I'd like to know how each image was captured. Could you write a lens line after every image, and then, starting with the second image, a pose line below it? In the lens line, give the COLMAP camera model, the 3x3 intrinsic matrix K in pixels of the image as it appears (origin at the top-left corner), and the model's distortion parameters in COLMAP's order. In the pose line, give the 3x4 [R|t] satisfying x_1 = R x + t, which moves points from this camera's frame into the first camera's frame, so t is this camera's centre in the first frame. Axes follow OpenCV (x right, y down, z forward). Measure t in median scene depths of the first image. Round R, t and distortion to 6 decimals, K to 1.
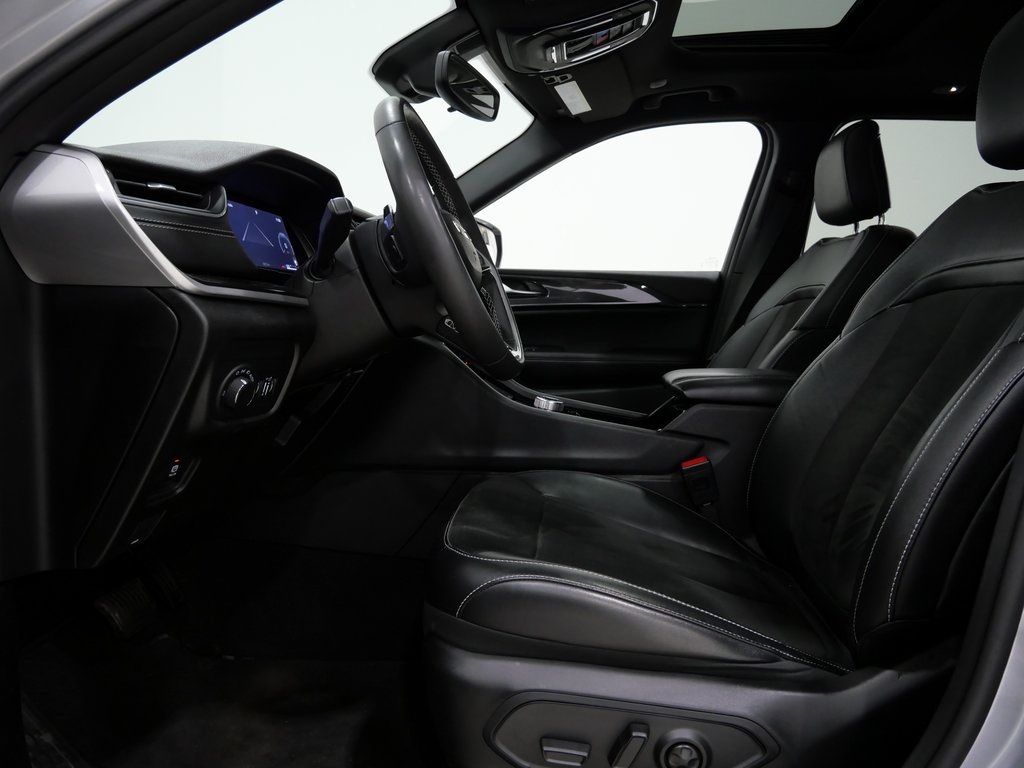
lens RADIAL K [[728.4, 0, 514.1], [0, 728.4, 381.9], [0, 0, 1]] dist [-0.033074, 0.007805]
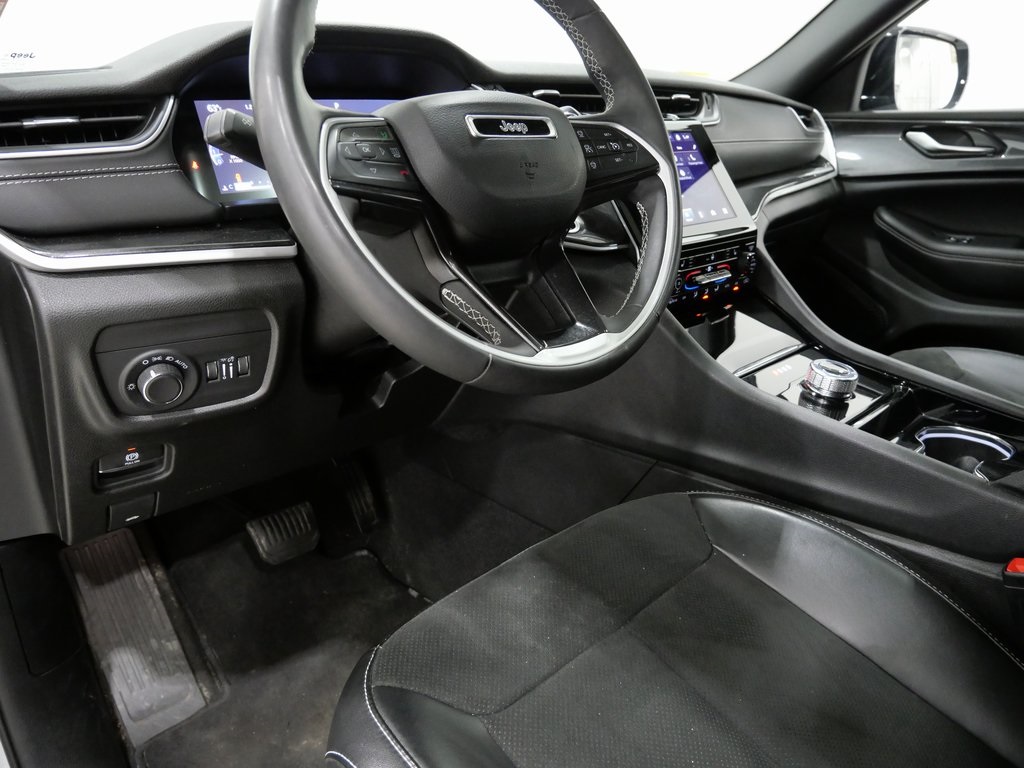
lens RADIAL K [[728.4, 0, 506.3], [0, 728.4, 381.0], [0, 0, 1]] dist [-0.033074, 0.007805]
pose [[0.754758, 0.167156, -0.634349, 0.257901], [-0.019378, 0.972250, 0.233140, -0.114239], [0.655717, -0.163673, 0.737053, 0.427237]]
